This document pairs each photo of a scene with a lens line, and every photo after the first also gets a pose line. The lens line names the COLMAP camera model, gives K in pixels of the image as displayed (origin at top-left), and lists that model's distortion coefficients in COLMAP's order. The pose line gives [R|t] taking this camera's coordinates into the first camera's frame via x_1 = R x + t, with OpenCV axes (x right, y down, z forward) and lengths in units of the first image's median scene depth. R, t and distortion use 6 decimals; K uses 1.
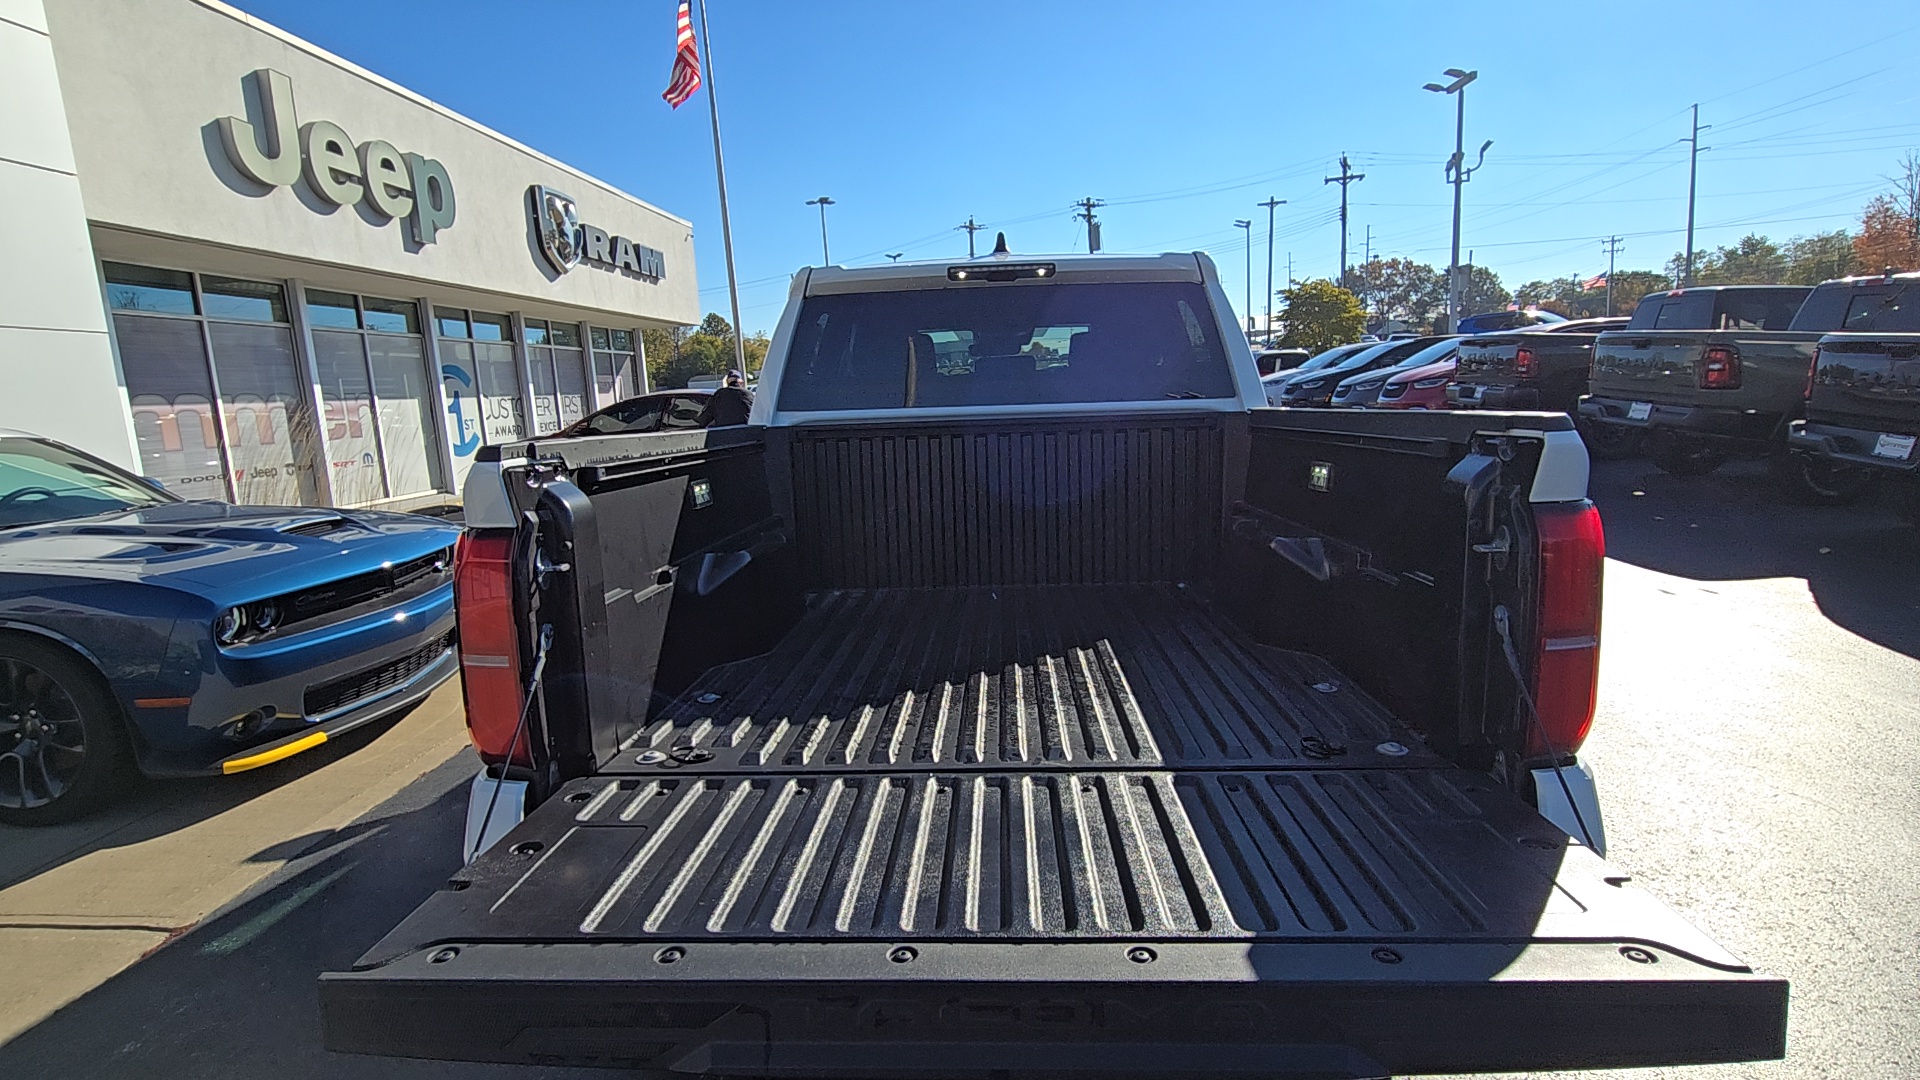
lens RADIAL K [[965.9, 0, 953.2], [0, 965.9, 551.9], [0, 0, 1]] dist [0.000347, -0.001341]
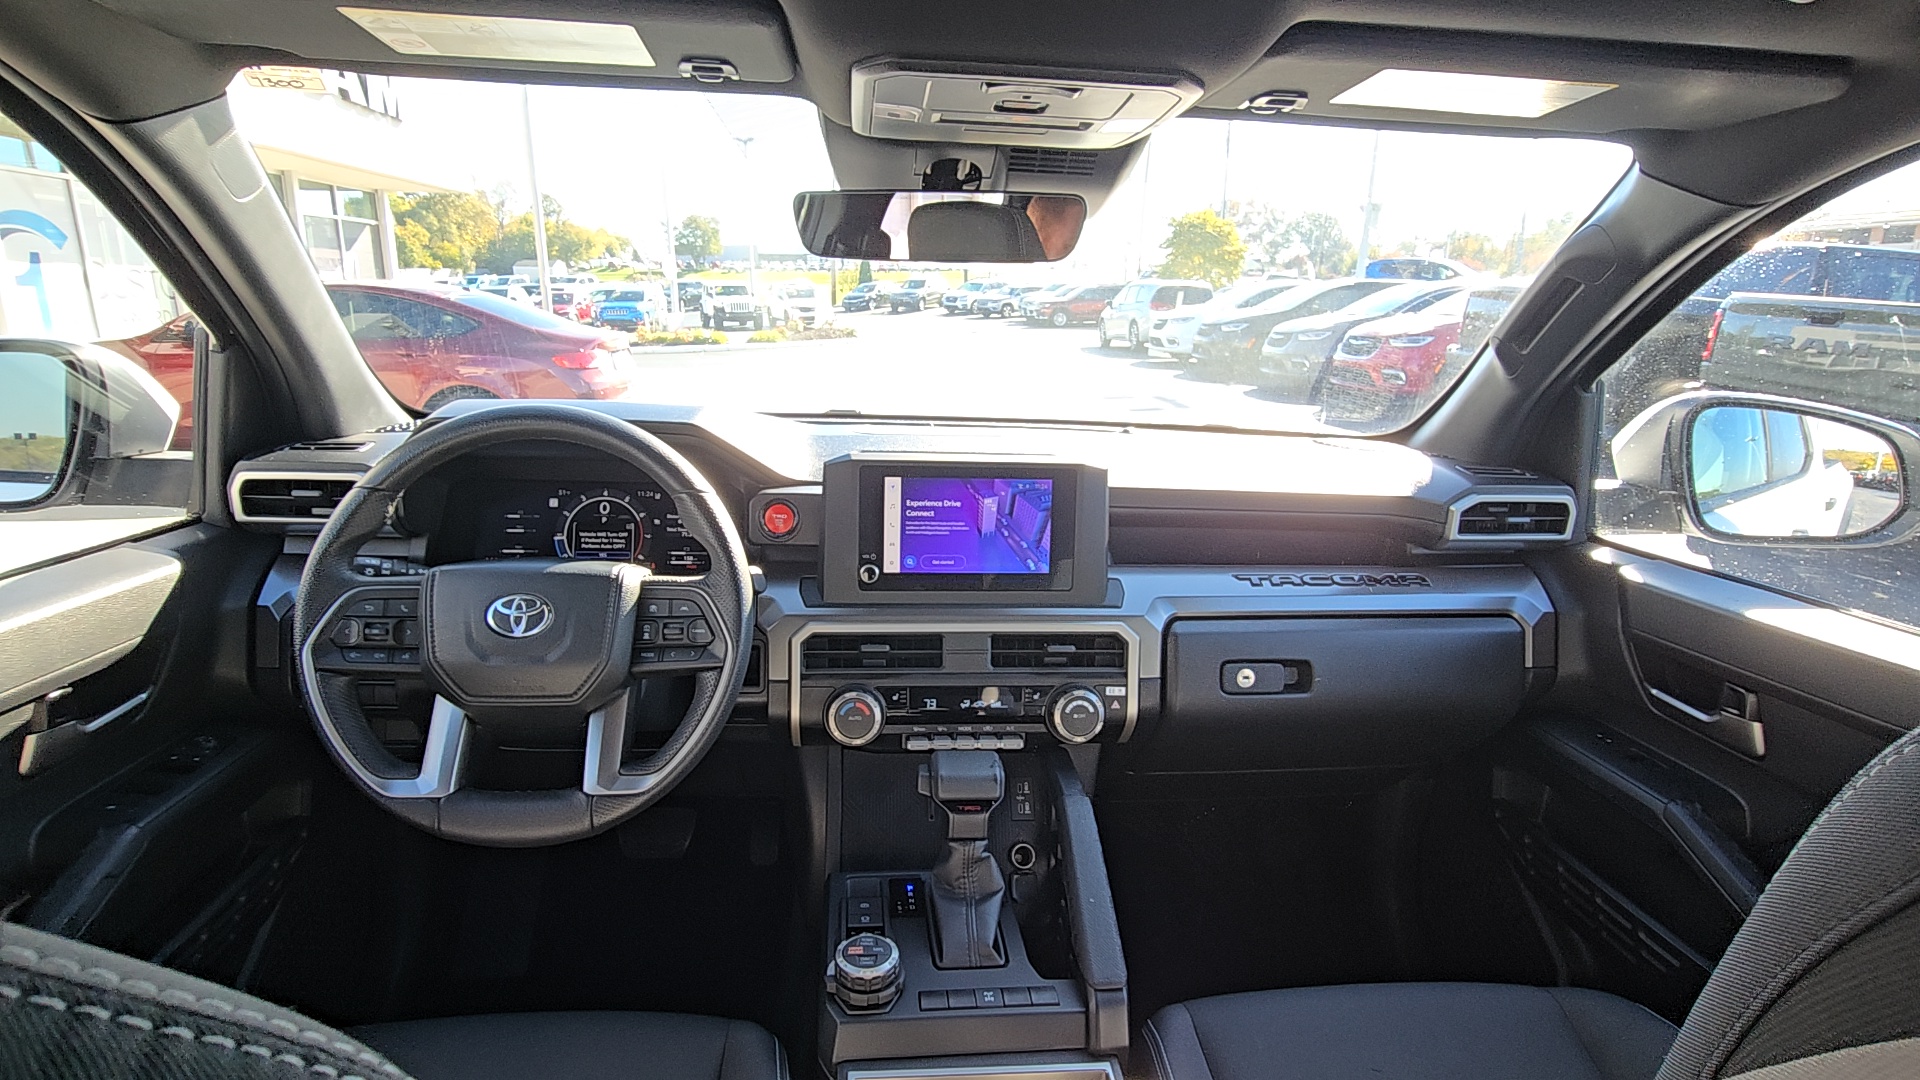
lens RADIAL K [[966.9, 0, 952.9], [0, 966.9, 545.6], [0, 0, 1]] dist [0.000948, -0.000914]
pose [[0.987339, 0.032683, 0.155223, 0.005294], [-0.045272, 0.995903, 0.078274, -0.048201], [-0.152028, -0.084310, 0.984774, 0.240984]]
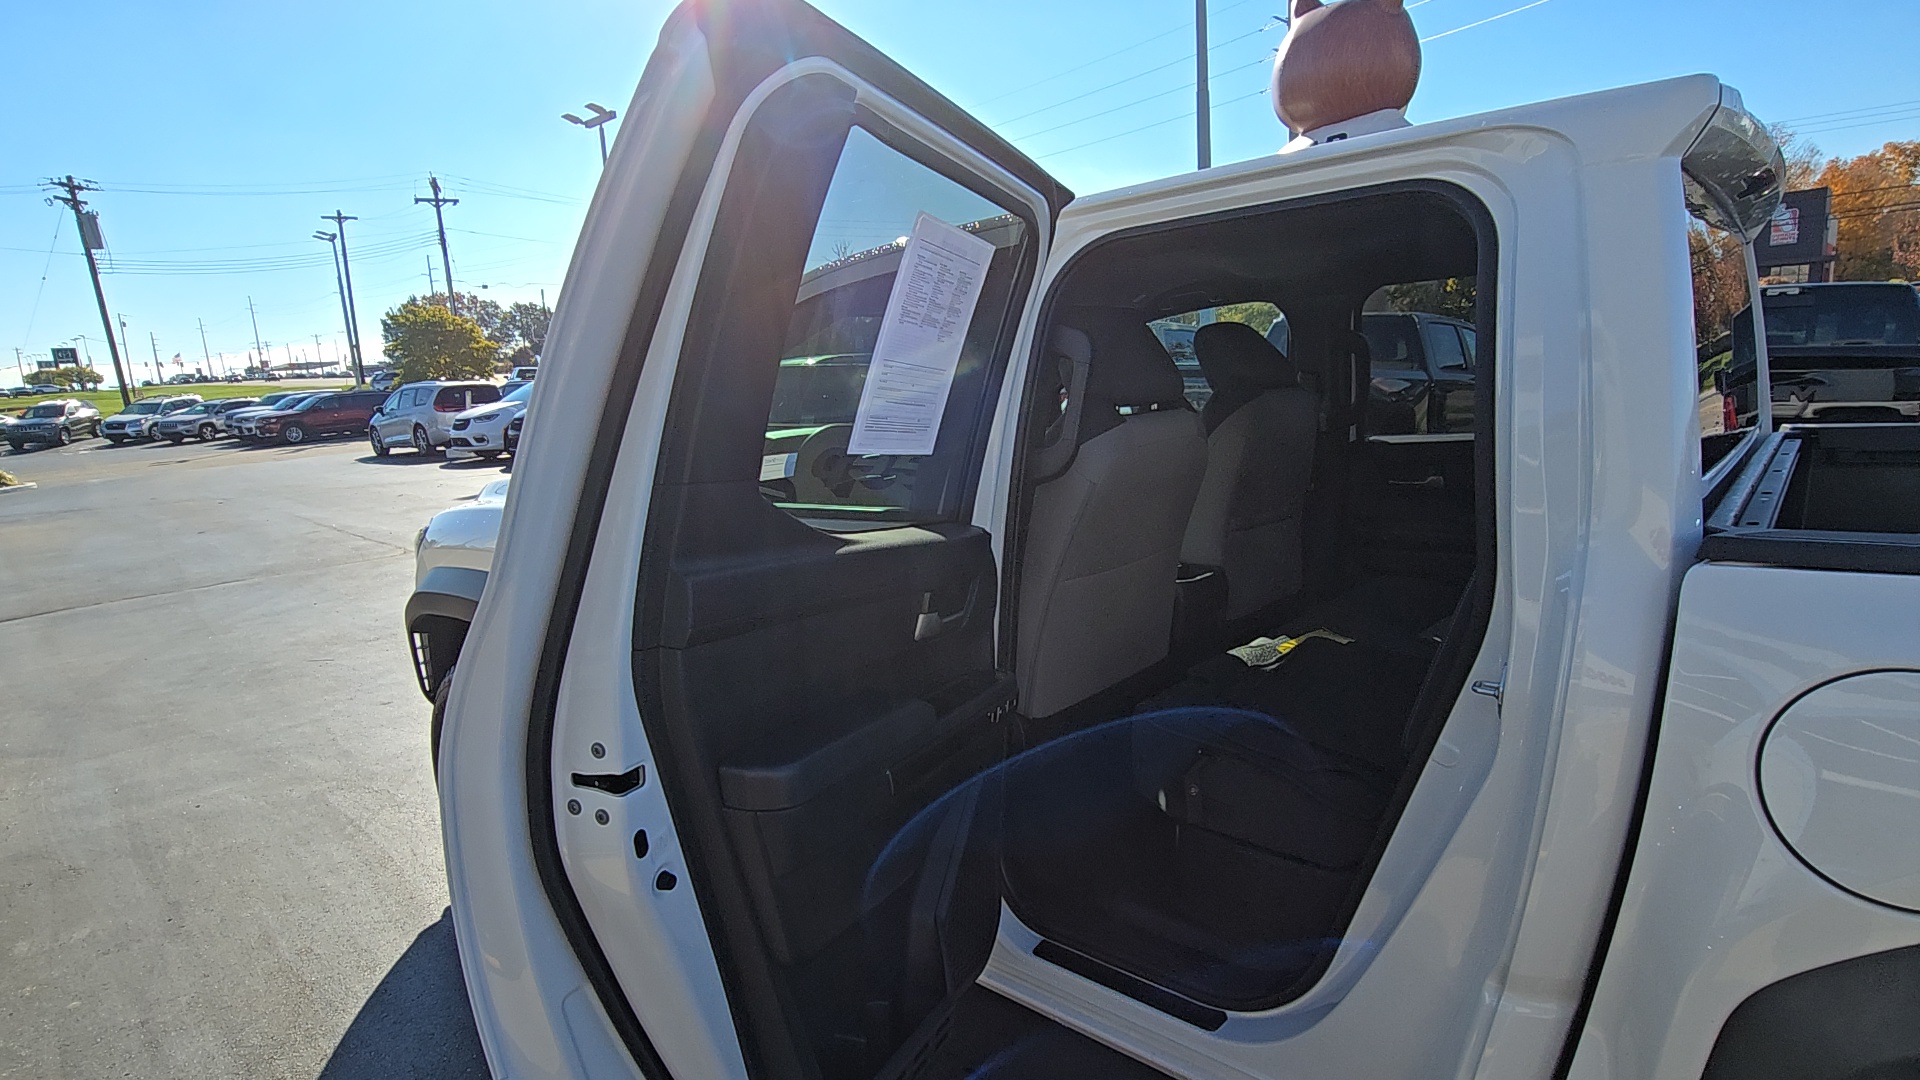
lens RADIAL K [[967.1, 0, 955.3], [0, 967.1, 546.6], [0, 0, 1]] dist [-0.004979, 0.002181]
pose [[0.631732, -0.127023, 0.764709, -0.117763], [0.157631, 0.986922, 0.033713, -0.034031], [-0.758991, 0.099244, 0.643493, 0.189314]]
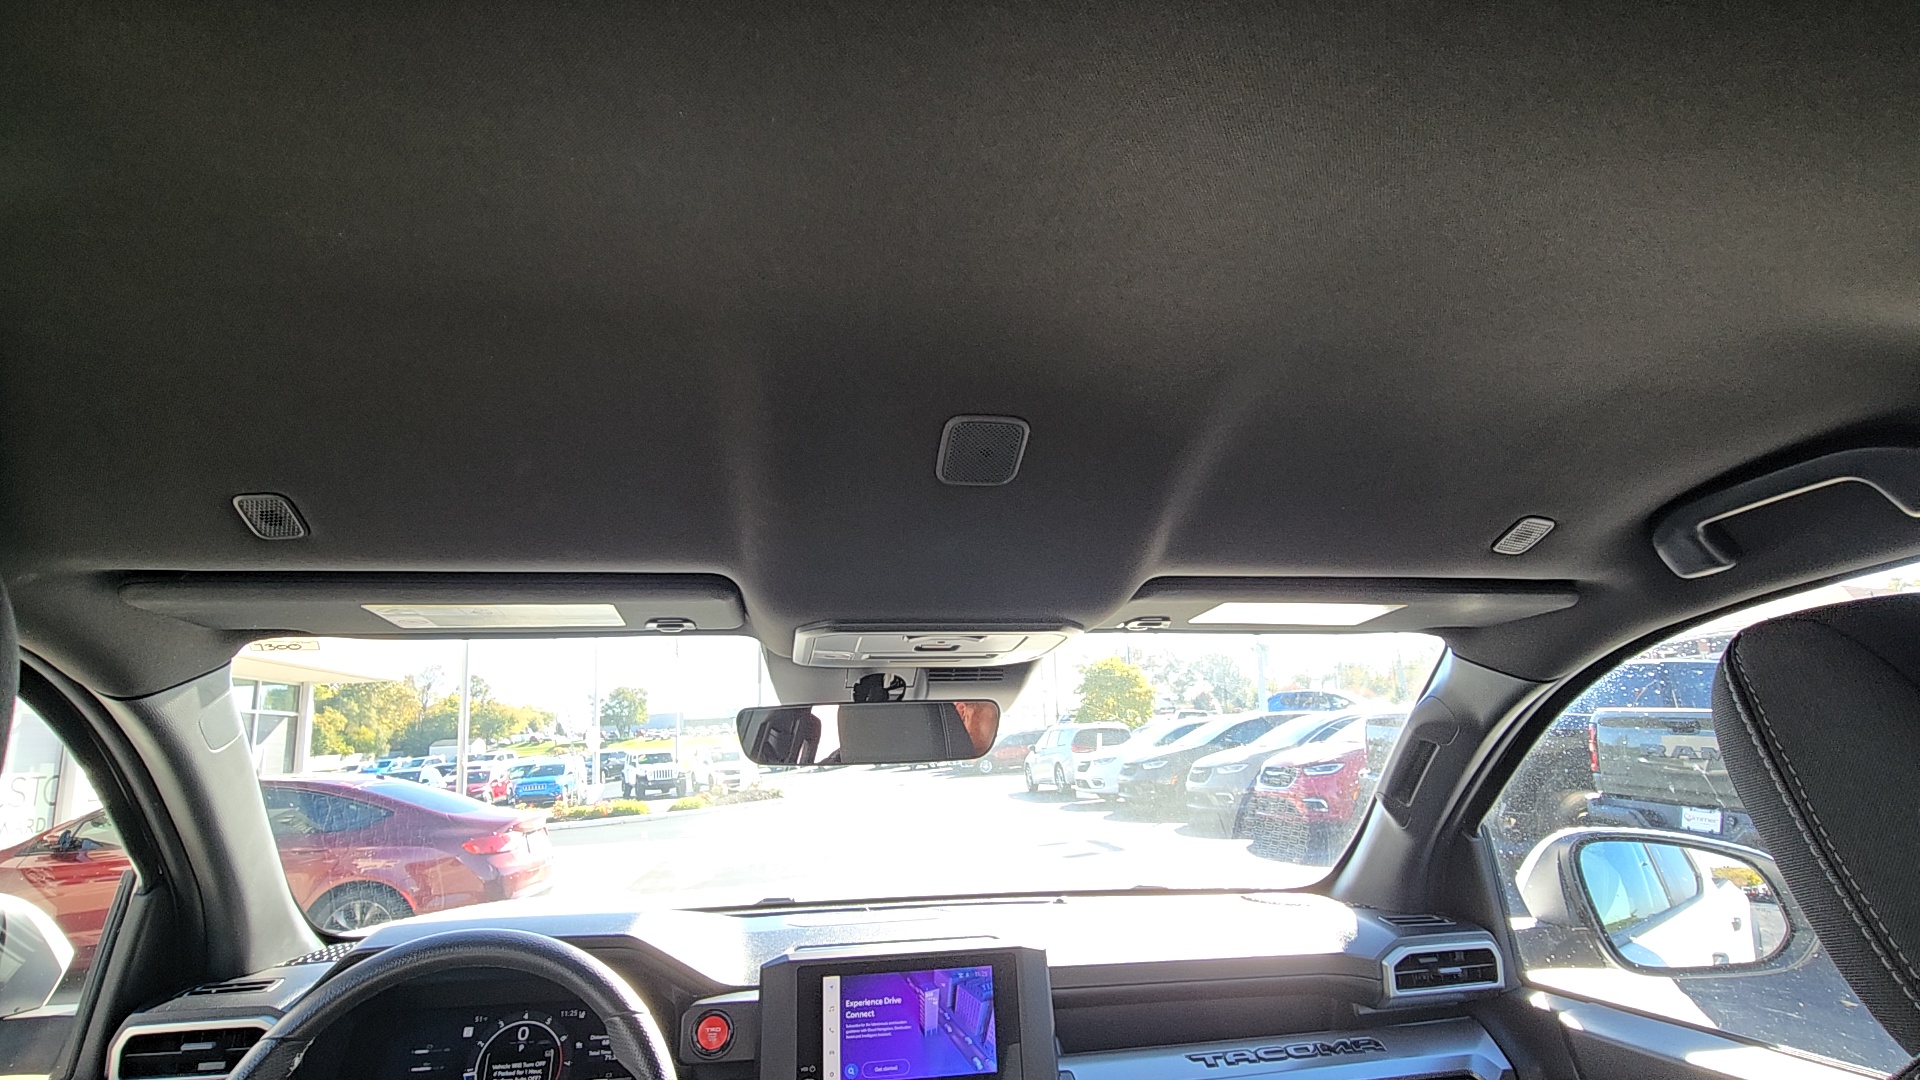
lens RADIAL K [[965.9, 0, 953.2], [0, 965.9, 551.9], [0, 0, 1]] dist [0.000347, -0.001341]
pose [[0.976236, 0.055023, 0.209608, 0.004156], [0.025988, 0.930525, -0.365305, -0.050083], [-0.215145, 0.362072, 0.906982, 0.235949]]
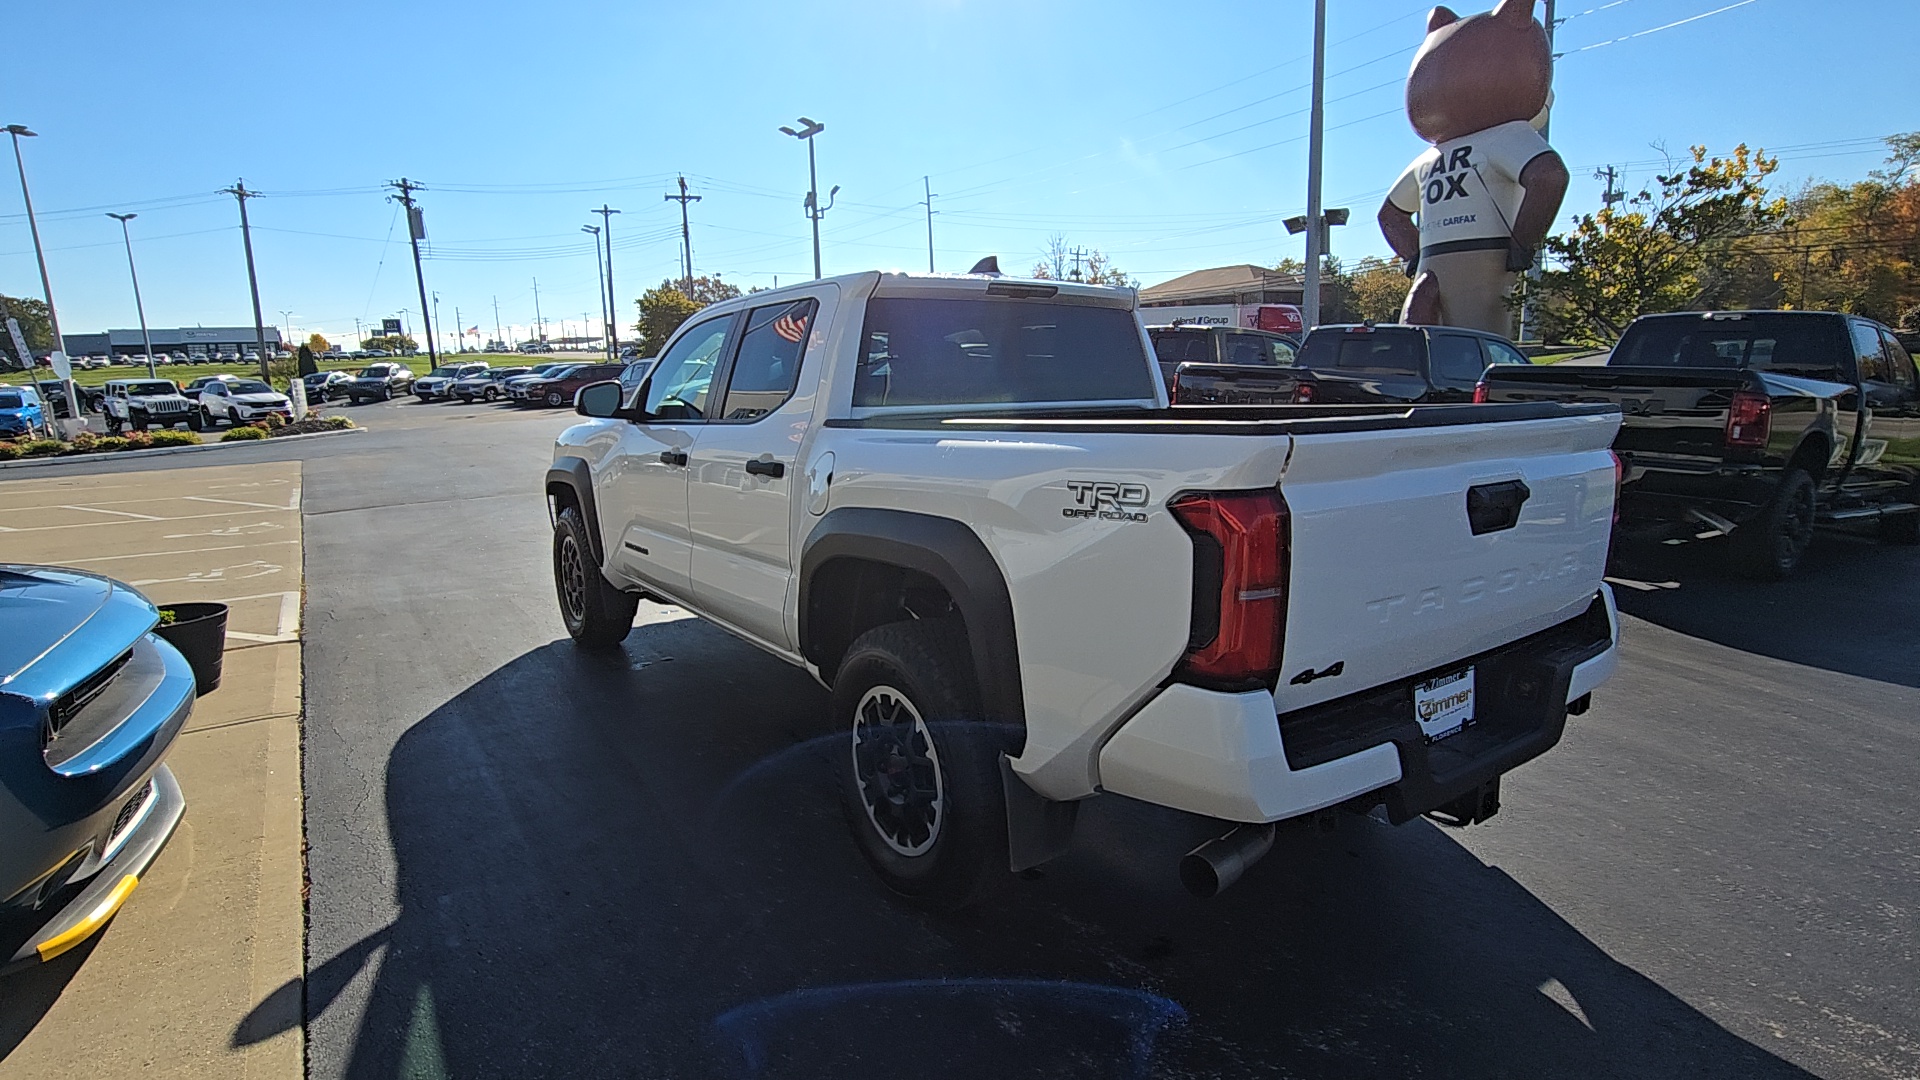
lens RADIAL K [[966.9, 0, 952.9], [0, 966.9, 545.6], [0, 0, 1]] dist [0.000948, -0.000914]
pose [[0.785067, -0.081632, 0.614008, -0.144705], [0.090837, 0.995733, 0.016238, -0.000633], [-0.612714, 0.043027, 0.789133, 0.023192]]
